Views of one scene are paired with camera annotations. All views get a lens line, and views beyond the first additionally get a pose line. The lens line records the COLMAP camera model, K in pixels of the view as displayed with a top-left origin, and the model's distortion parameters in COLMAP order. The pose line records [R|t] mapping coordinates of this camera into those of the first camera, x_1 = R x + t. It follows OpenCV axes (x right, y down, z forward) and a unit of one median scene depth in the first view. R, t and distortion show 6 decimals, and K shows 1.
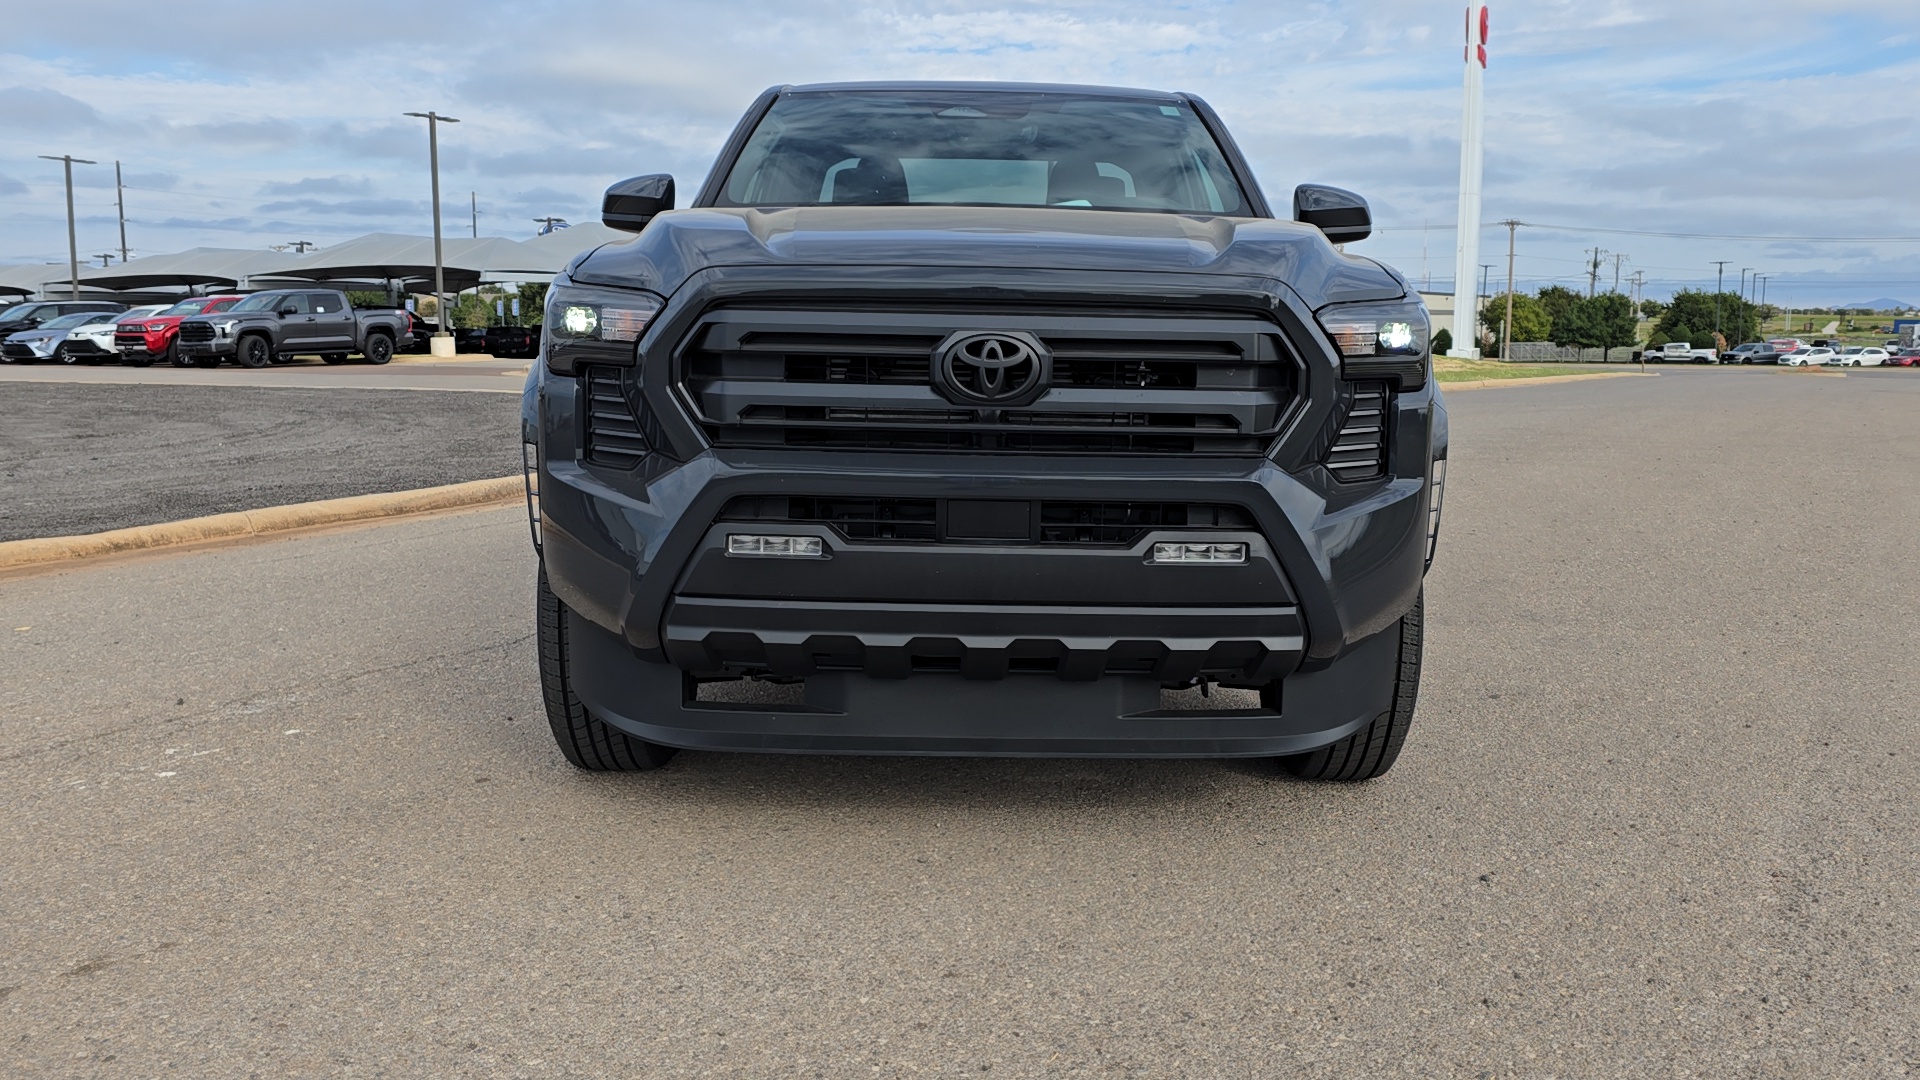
lens RADIAL K [[1587.3, 0, 980.3], [0, 1587.3, 540.5], [0, 0, 1]] dist [-0.017176, 0.019211]
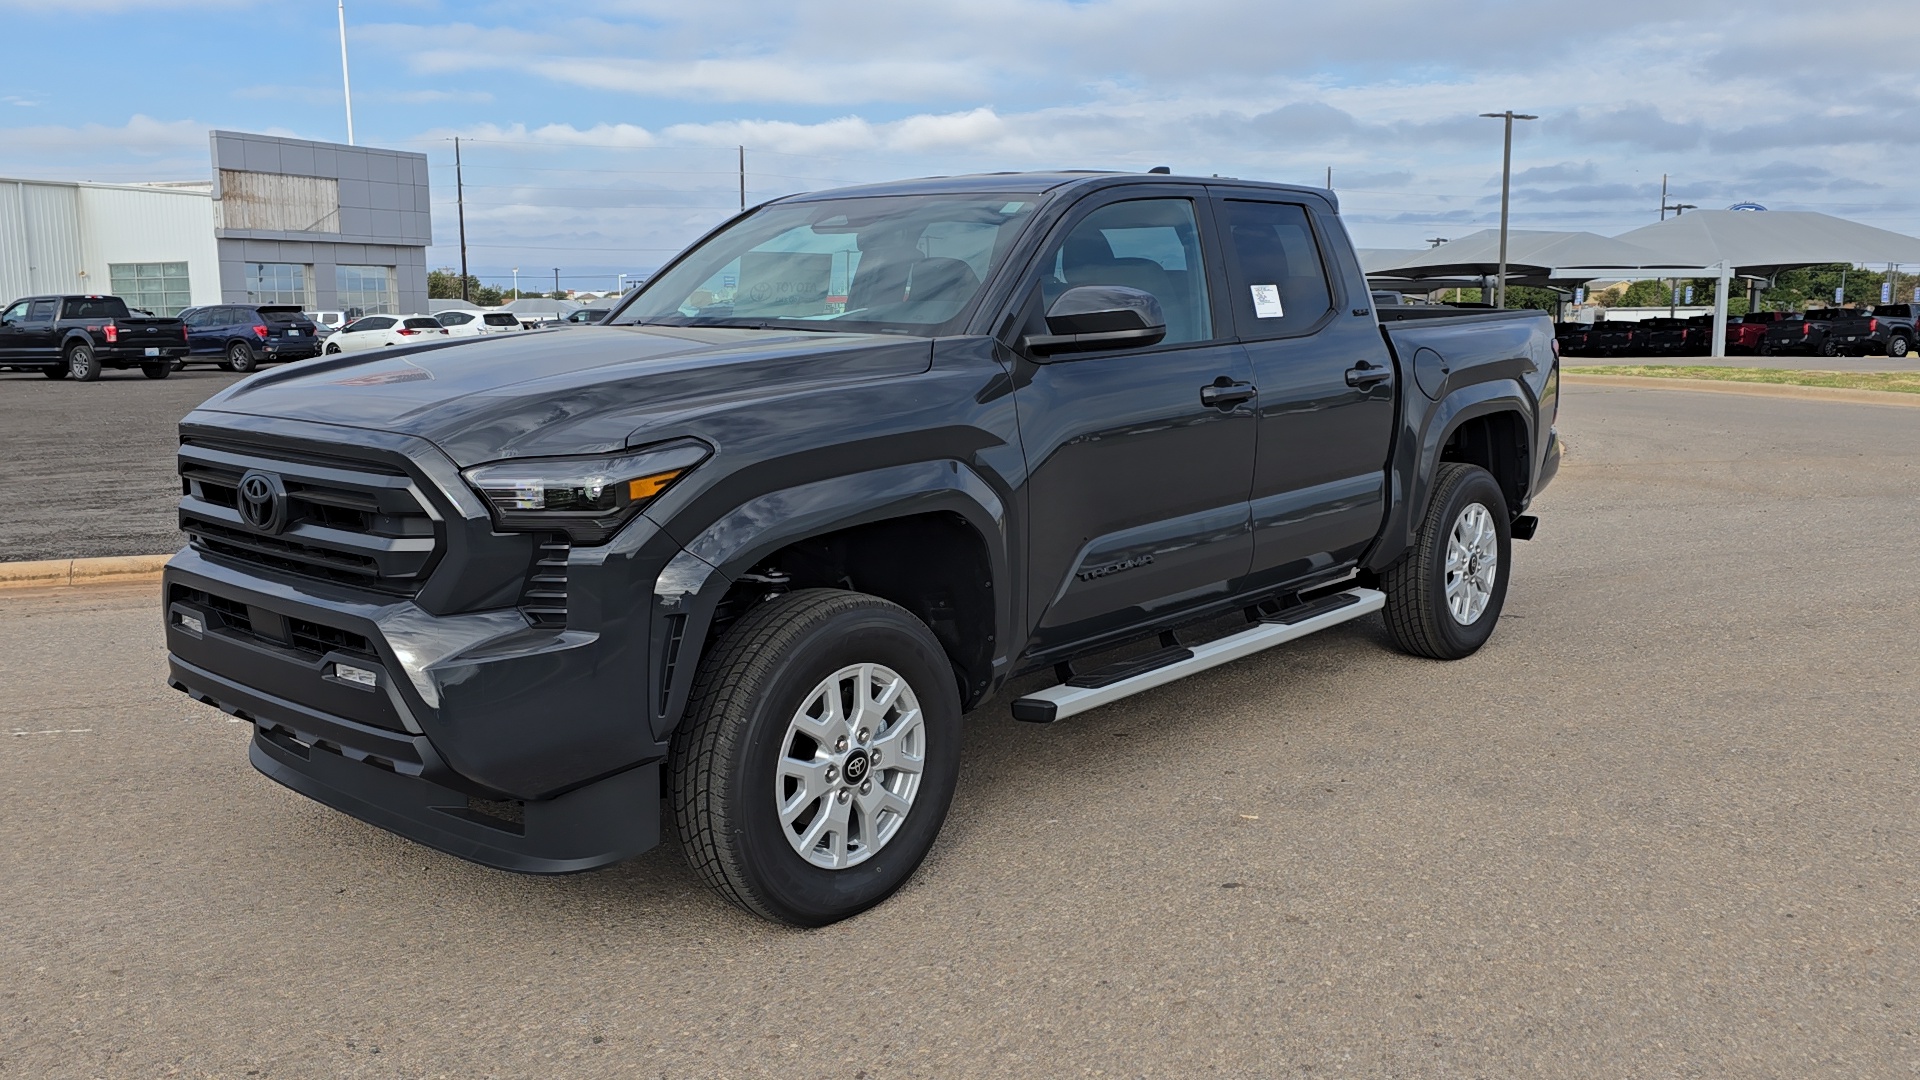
lens RADIAL K [[1587.3, 0, 980.3], [0, 1587.3, 540.5], [0, 0, 1]] dist [-0.017176, 0.019211]
pose [[0.751476, 0.086730, -0.654035, 1.034389], [-0.081137, 0.995946, 0.038845, -0.144518], [0.654752, 0.023875, 0.755467, 0.368545]]
